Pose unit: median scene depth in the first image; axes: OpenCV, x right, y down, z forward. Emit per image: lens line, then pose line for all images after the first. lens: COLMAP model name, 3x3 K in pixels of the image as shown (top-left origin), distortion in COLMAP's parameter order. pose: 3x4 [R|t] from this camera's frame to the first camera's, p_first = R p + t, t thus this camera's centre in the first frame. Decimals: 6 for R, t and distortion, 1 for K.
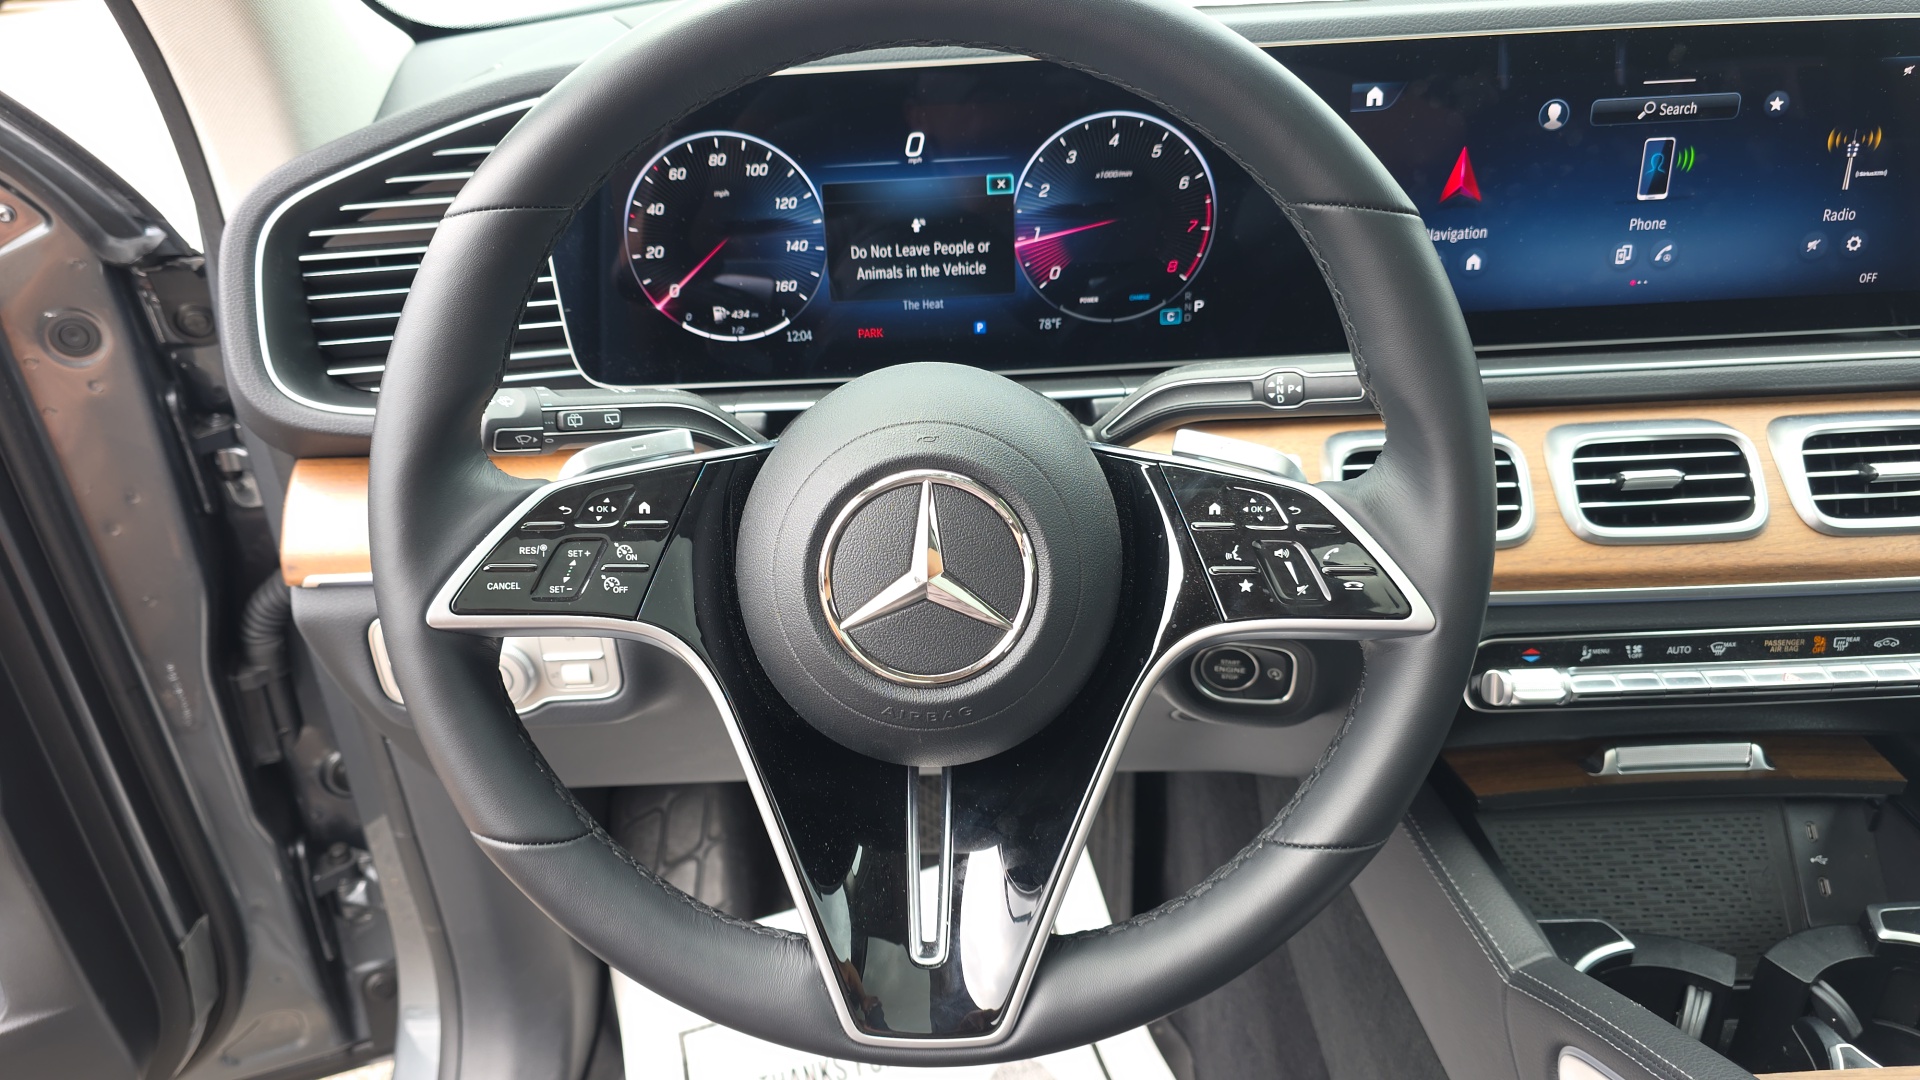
lens RADIAL K [[1310.4, 0, 932.9], [0, 1310.4, 544.9], [0, 0, 1]] dist [0.053466, -0.063495]
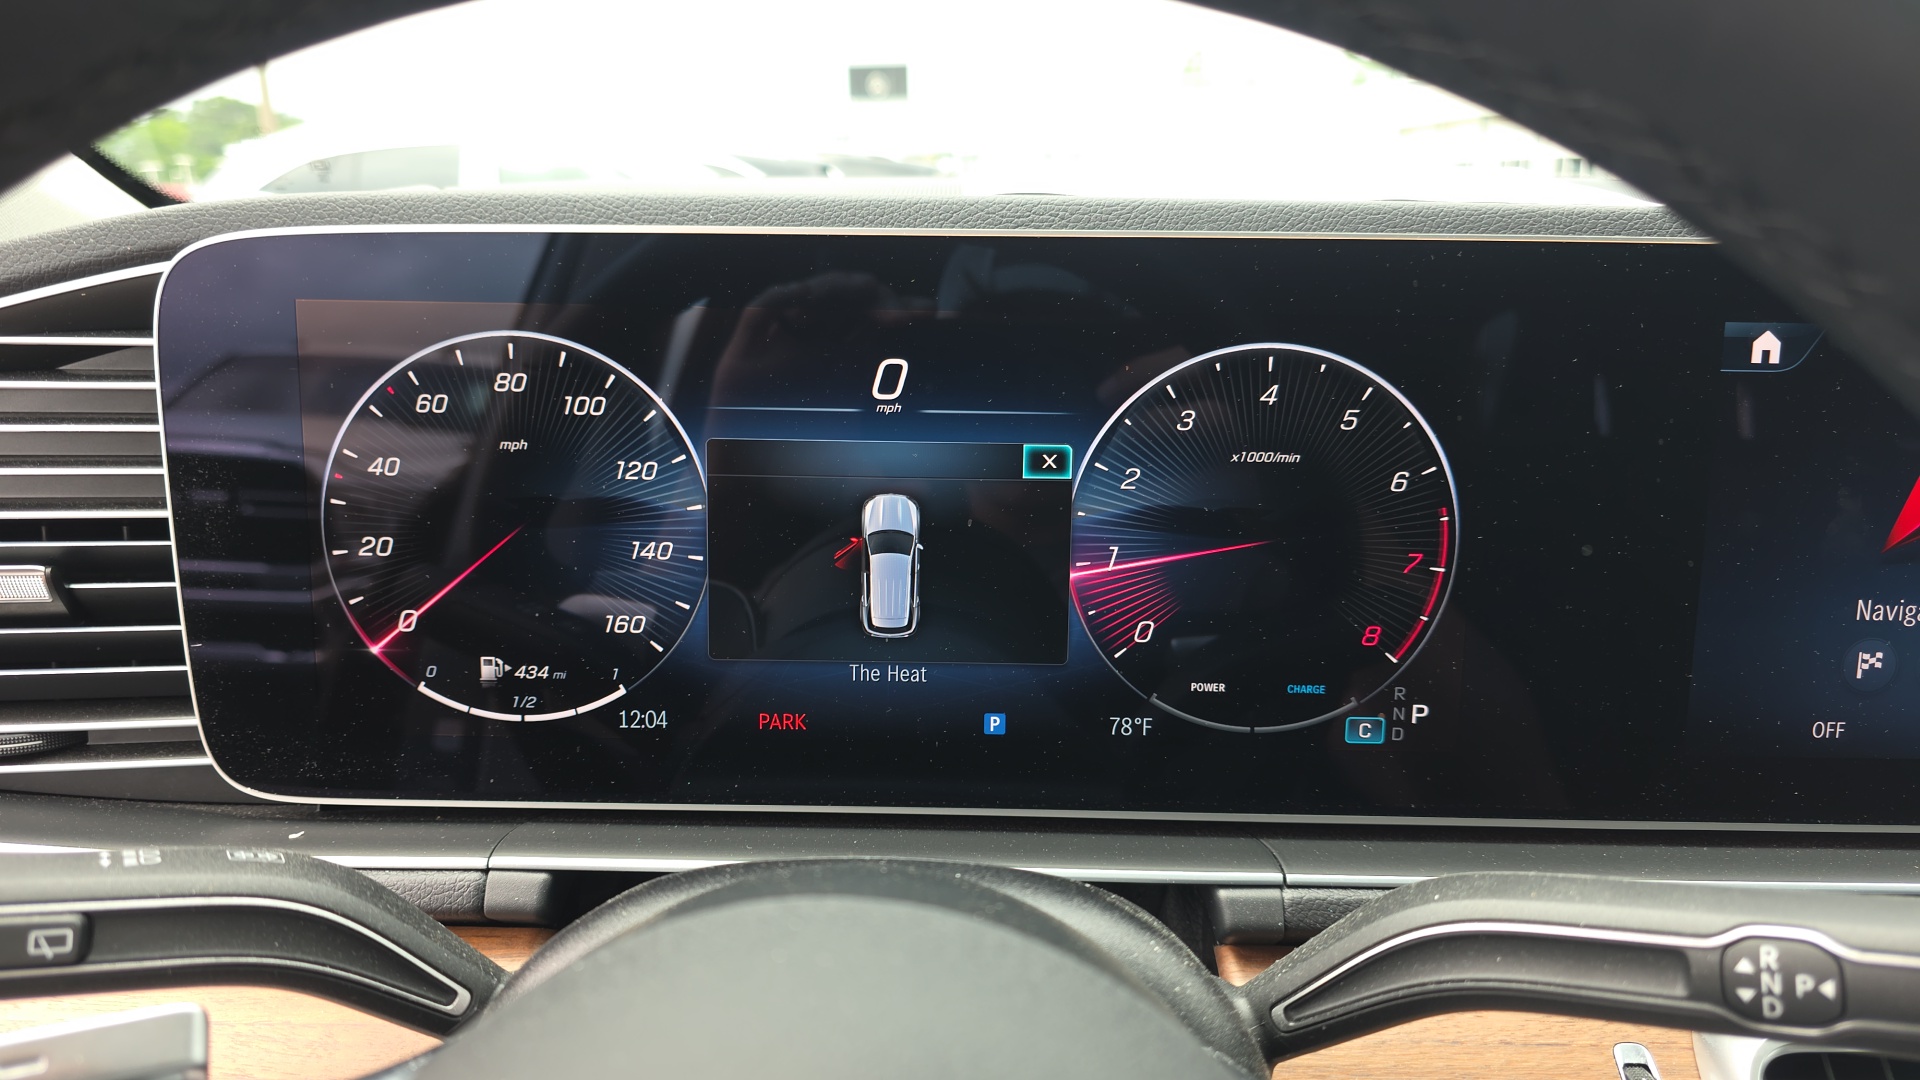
lens RADIAL K [[1316.6, 0, 944.5], [0, 1316.6, 545.0], [0, 0, 1]] dist [0.073270, -0.117819]
pose [[0.998009, 0.063037, 0.002063, 0.011055], [-0.060643, 0.968080, -0.243195, -0.112025], [-0.017328, 0.242586, 0.969975, 0.500980]]
